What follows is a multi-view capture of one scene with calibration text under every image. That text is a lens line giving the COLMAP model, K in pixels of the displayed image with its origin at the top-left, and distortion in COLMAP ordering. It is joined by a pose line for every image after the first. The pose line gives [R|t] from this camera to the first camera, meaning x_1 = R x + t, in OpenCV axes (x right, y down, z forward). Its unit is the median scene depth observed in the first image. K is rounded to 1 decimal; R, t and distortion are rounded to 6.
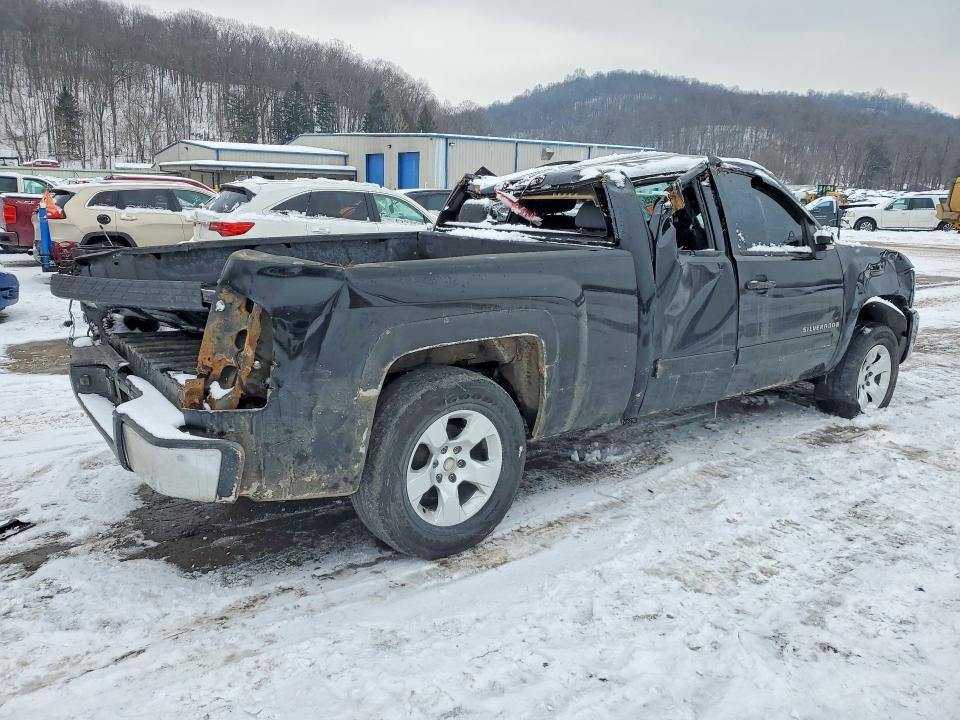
lens RADIAL K [[748.3, 0, 480.1], [0, 748.3, 359.9], [0, 0, 1]] dist [0.012038, 0.003700]
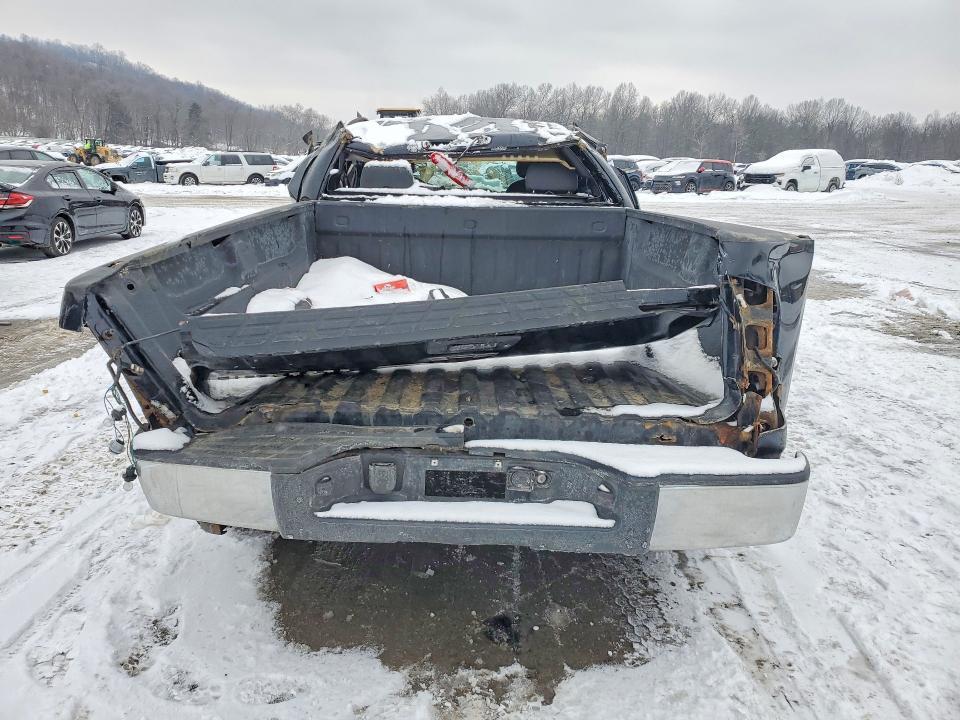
lens RADIAL K [[722.0, 0, 479.9], [0, 722.0, 360.3], [0, 0, 1]] dist [0.006109, 0.005625]
pose [[0.602749, -0.210087, 0.769777, -0.623009], [0.158178, 0.977031, 0.142794, -0.092364], [-0.782095, 0.035693, 0.622136, 0.409053]]
